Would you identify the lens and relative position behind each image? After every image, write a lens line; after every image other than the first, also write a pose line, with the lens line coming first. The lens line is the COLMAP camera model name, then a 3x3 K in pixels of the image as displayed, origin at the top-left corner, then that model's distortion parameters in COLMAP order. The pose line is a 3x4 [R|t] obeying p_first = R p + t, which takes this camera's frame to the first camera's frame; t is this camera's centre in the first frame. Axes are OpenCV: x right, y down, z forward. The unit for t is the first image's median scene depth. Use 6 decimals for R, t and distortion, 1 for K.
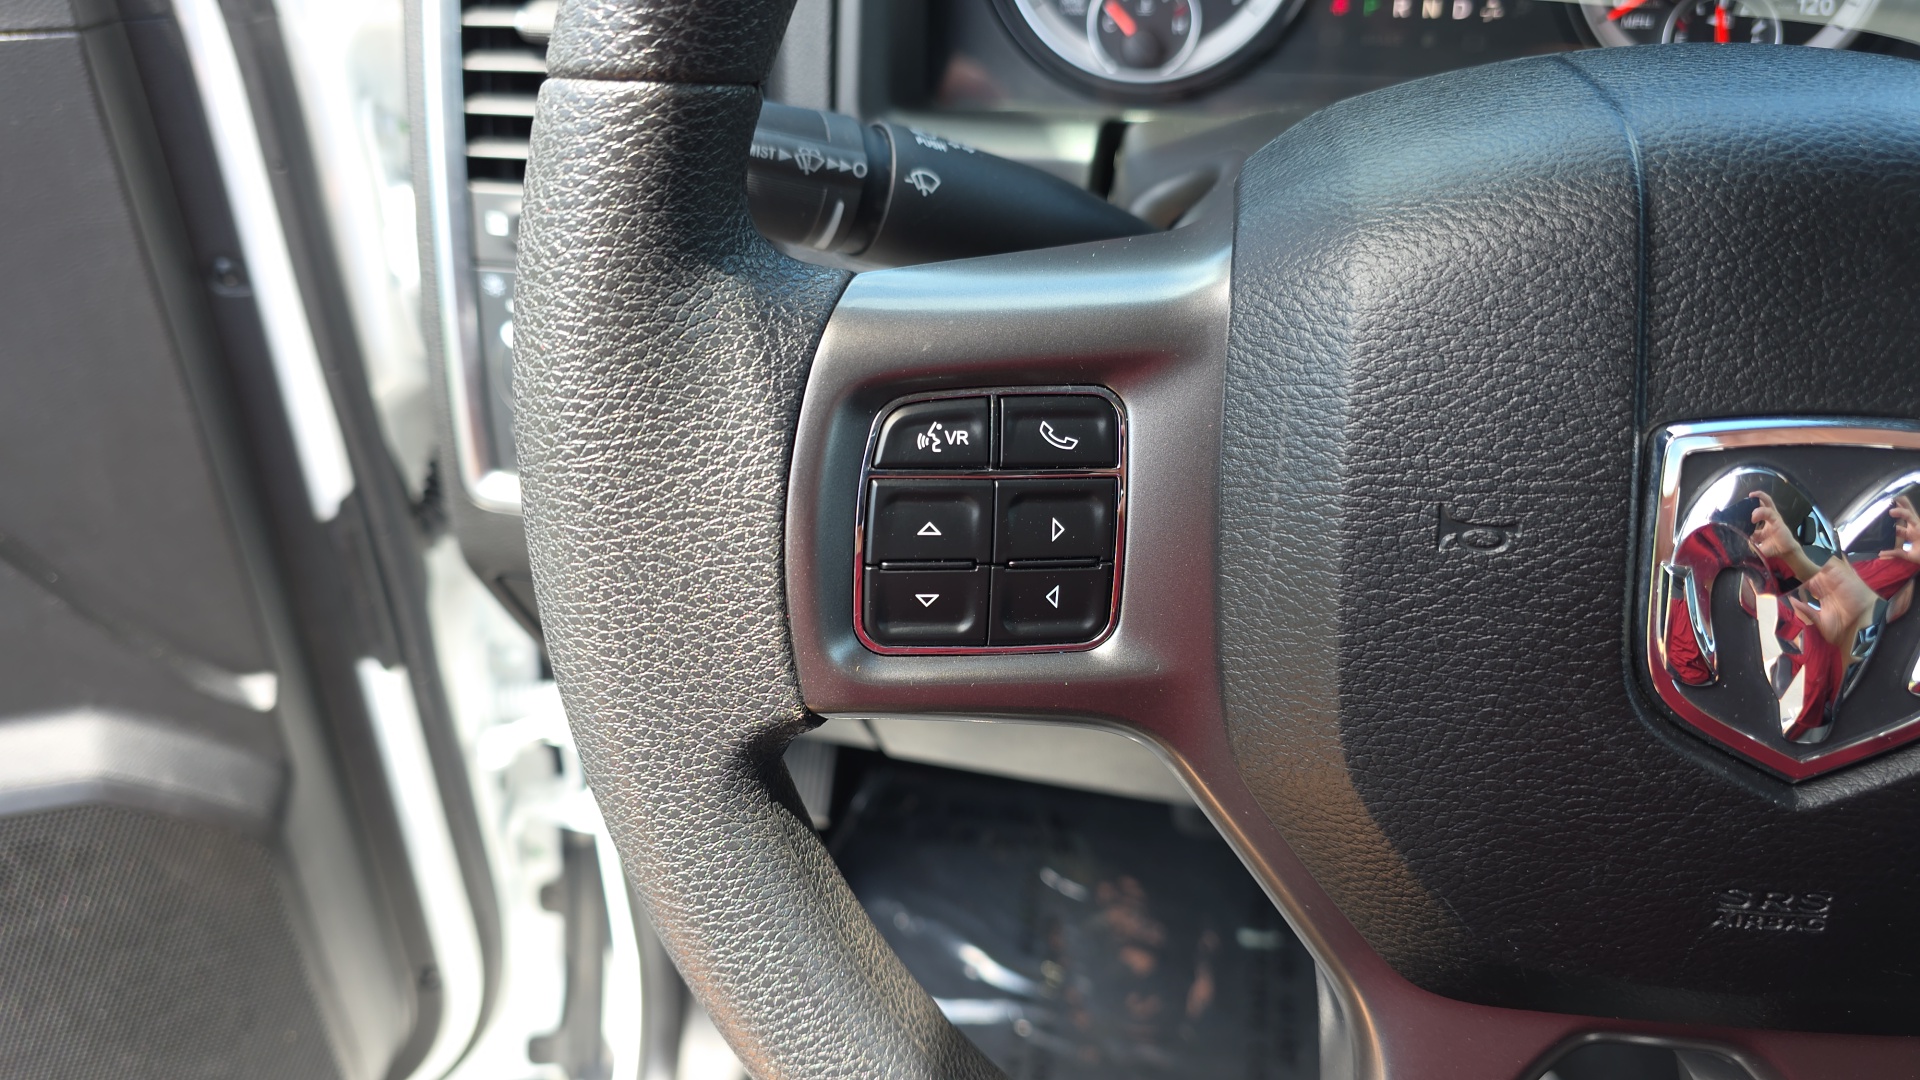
lens RADIAL K [[1345.4, 0, 950.9], [0, 1345.4, 547.1], [0, 0, 1]] dist [0.025952, -0.047093]
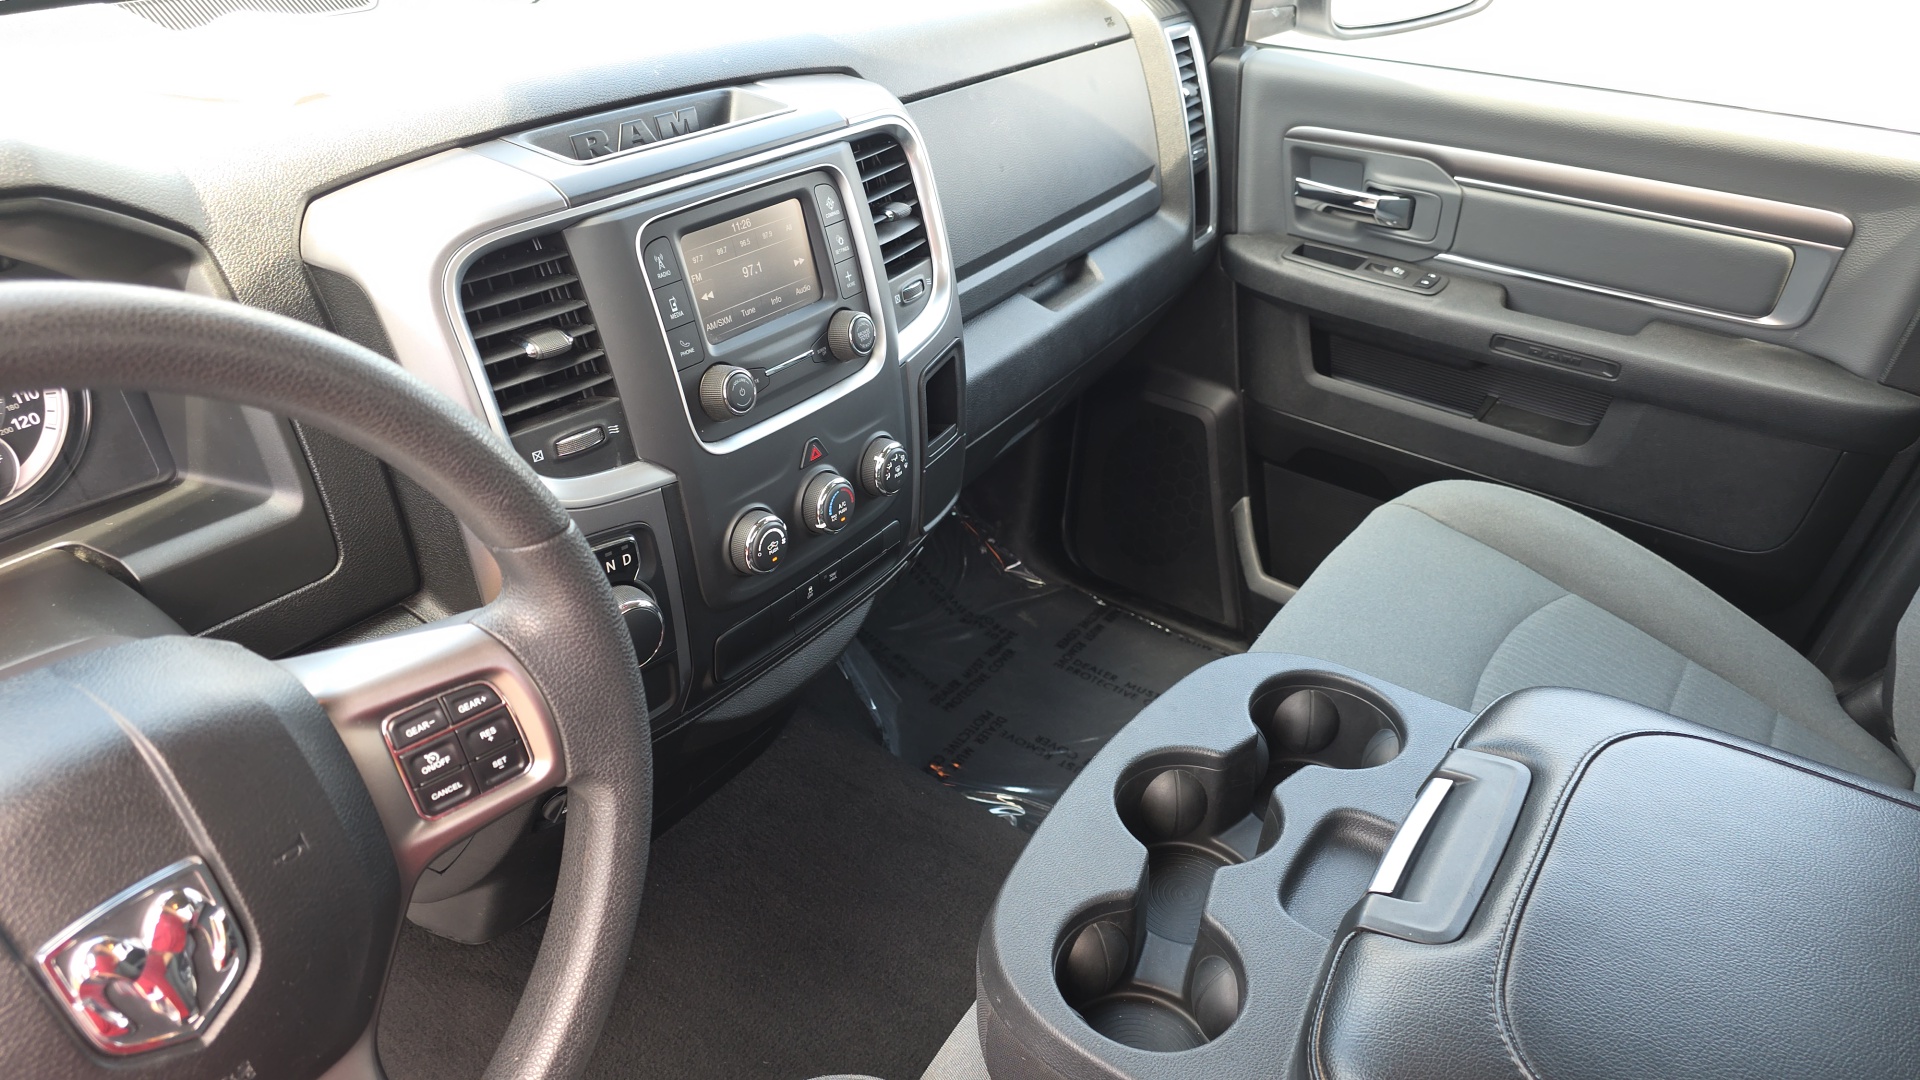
lens RADIAL K [[1310.2, 0, 958.7], [0, 1310.2, 550.1], [0, 0, 1]] dist [0.049726, -0.059414]
pose [[0.461380, -0.450484, 0.764325, -0.066923], [0.429495, 0.867233, 0.251875, -0.445815], [-0.776313, 0.212063, 0.593605, -1.186863]]
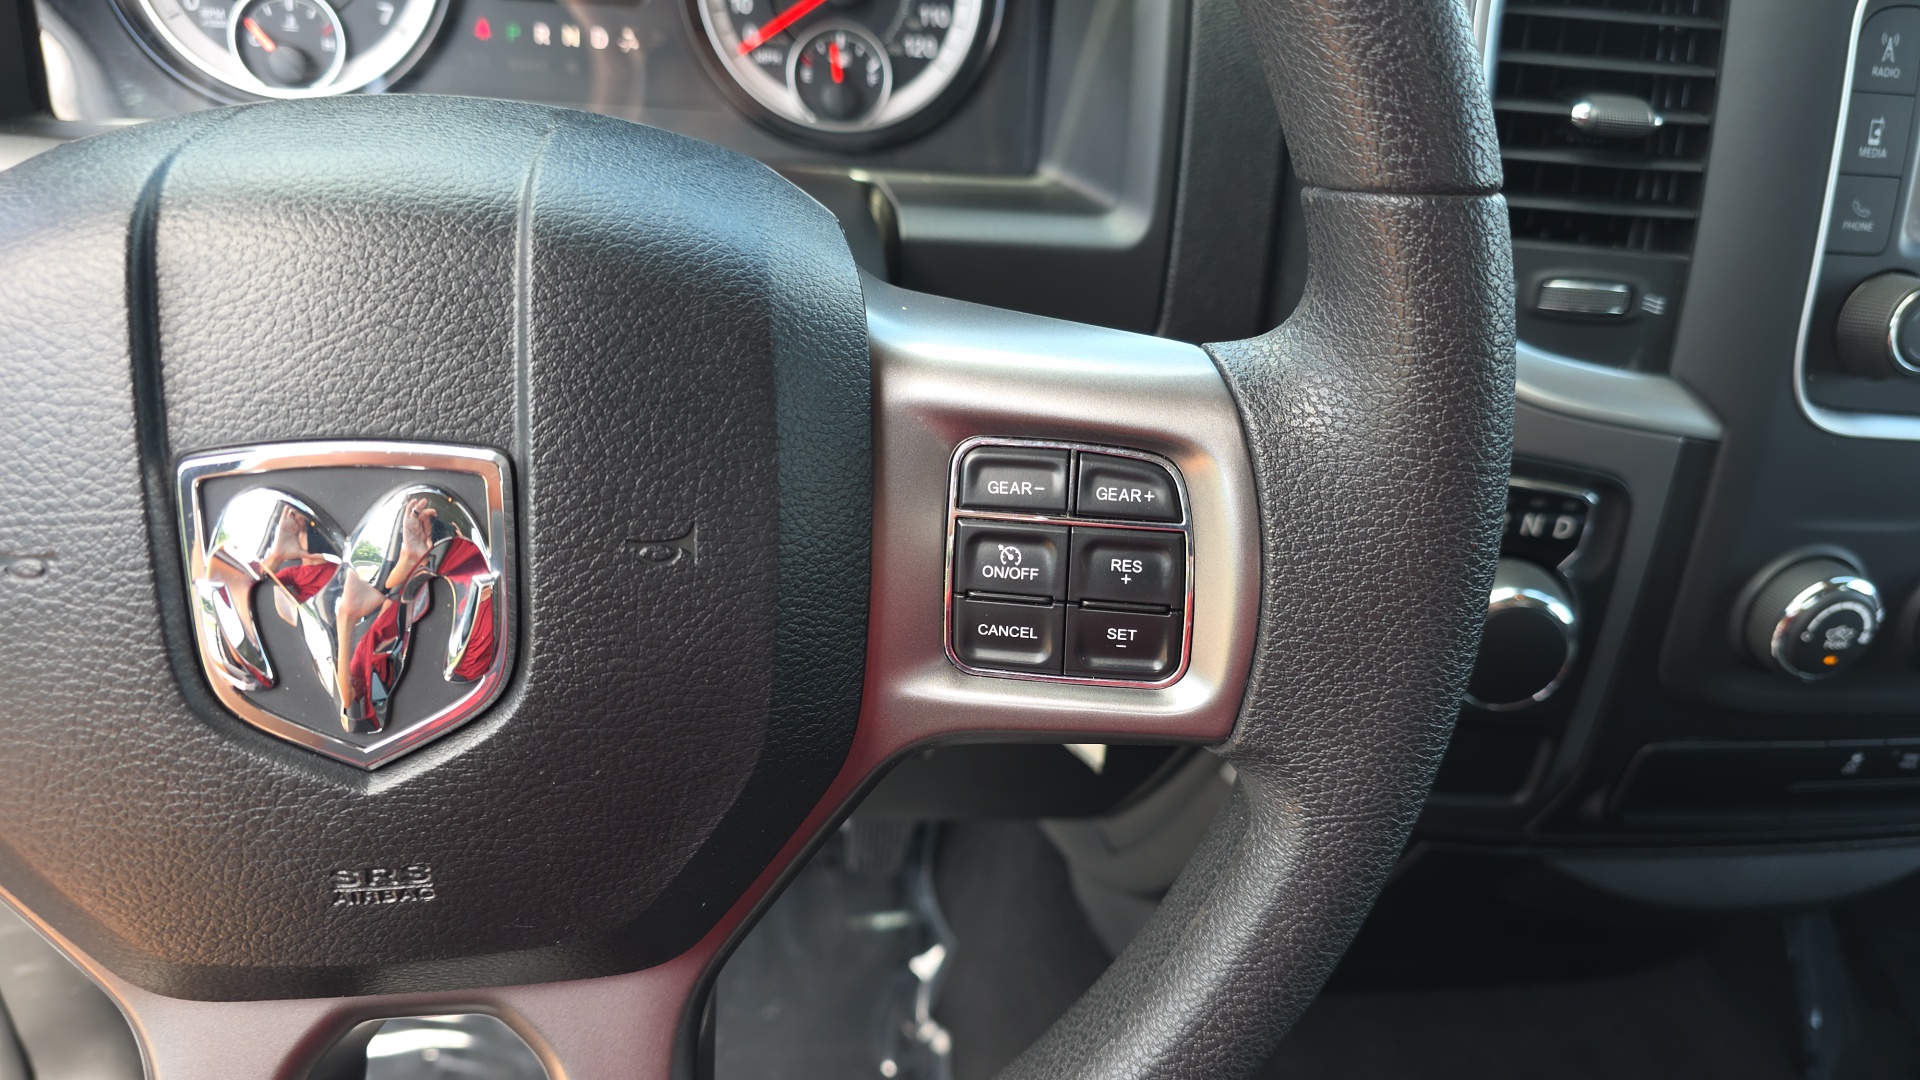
lens RADIAL K [[1345.4, 0, 950.9], [0, 1345.4, 547.1], [0, 0, 1]] dist [0.025952, -0.047093]
pose [[0.960328, -0.060209, 0.272295, 0.702029], [0.060013, 0.998157, 0.009055, 0.009205], [-0.272338, 0.007645, 0.962171, -0.180857]]
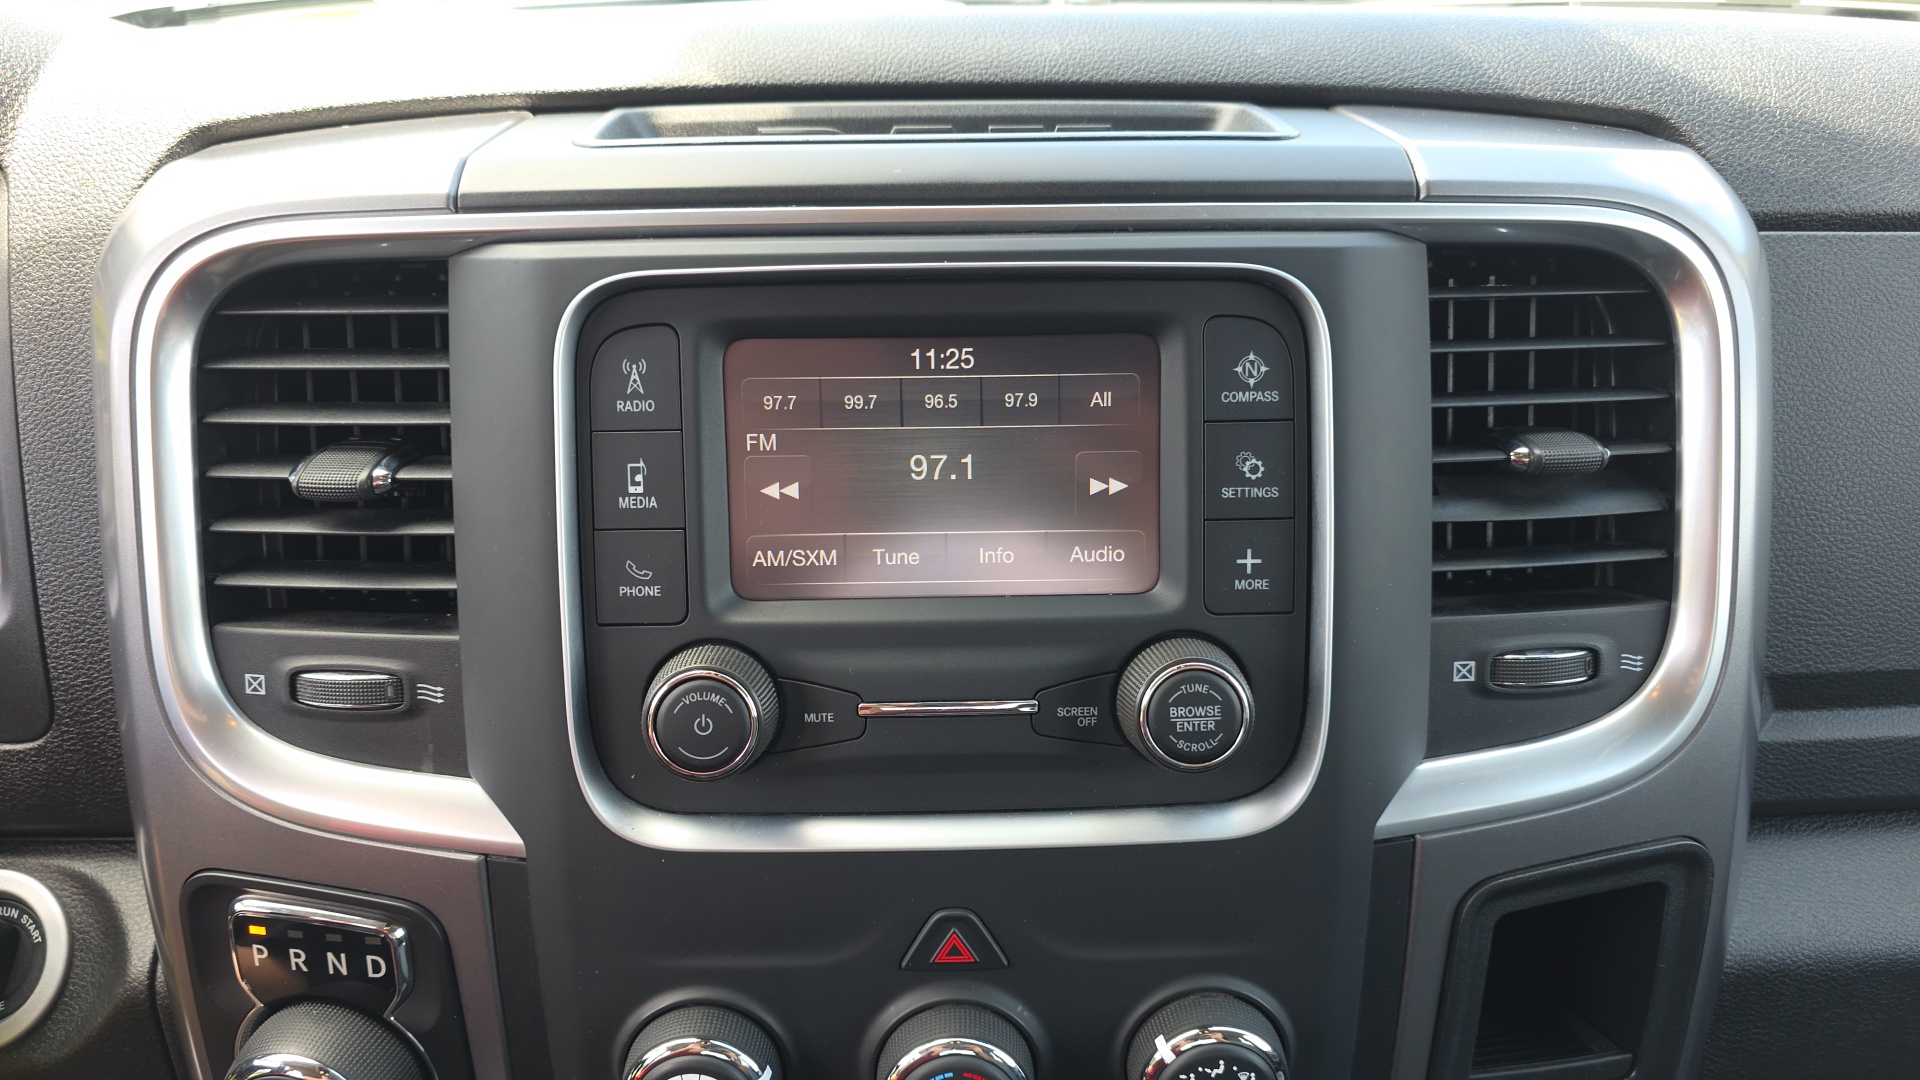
lens RADIAL K [[1263.9, 0, 952.2], [0, 1263.9, 535.7], [0, 0, 1]] dist [0.040226, -0.072943]
pose [[0.987817, -0.066228, 0.140826, 2.560399], [0.088237, 0.983762, -0.156287, -0.150015], [-0.128189, 0.166809, 0.977621, -0.159269]]
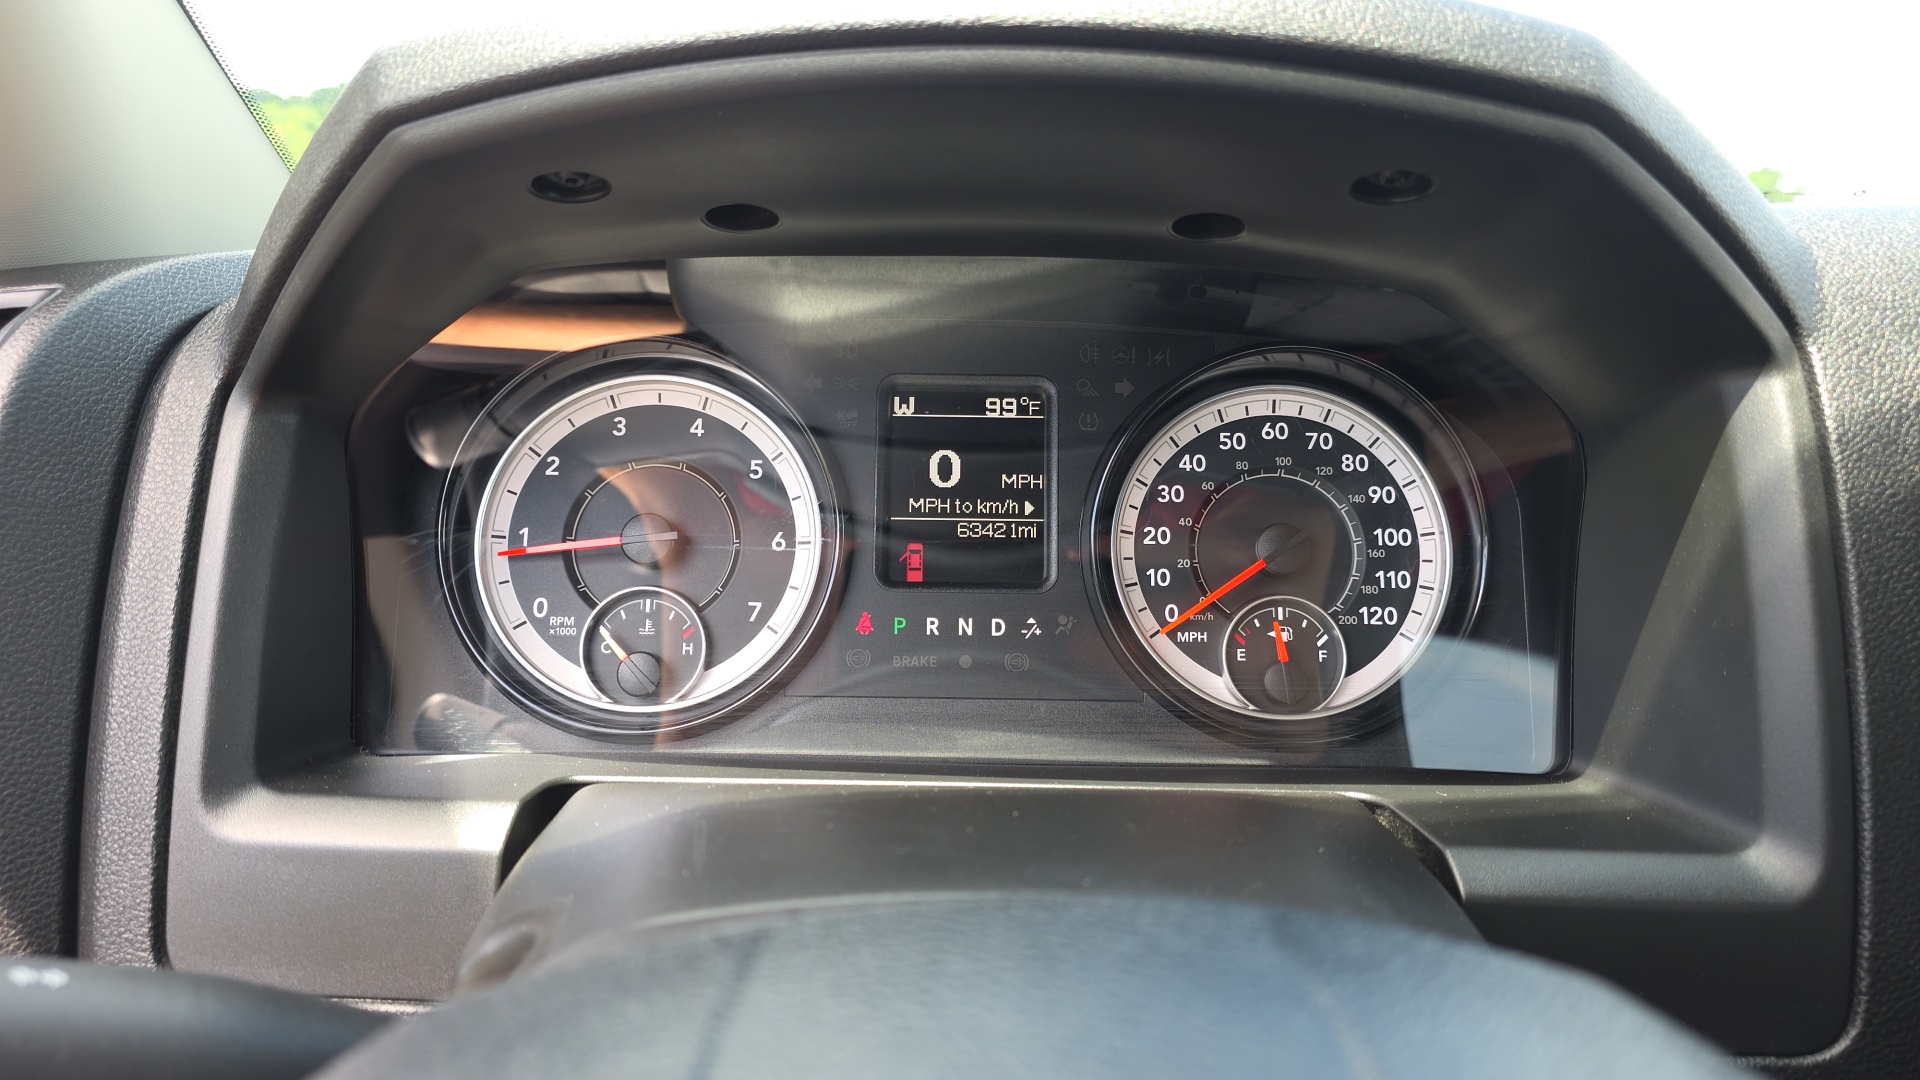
lens RADIAL K [[1310.2, 0, 958.7], [0, 1310.2, 550.1], [0, 0, 1]] dist [0.049726, -0.059414]
pose [[0.988025, -0.012808, 0.153762, 0.469030], [0.064890, 0.938627, -0.338775, -0.334571], [-0.139986, 0.344696, 0.928218, 0.403130]]
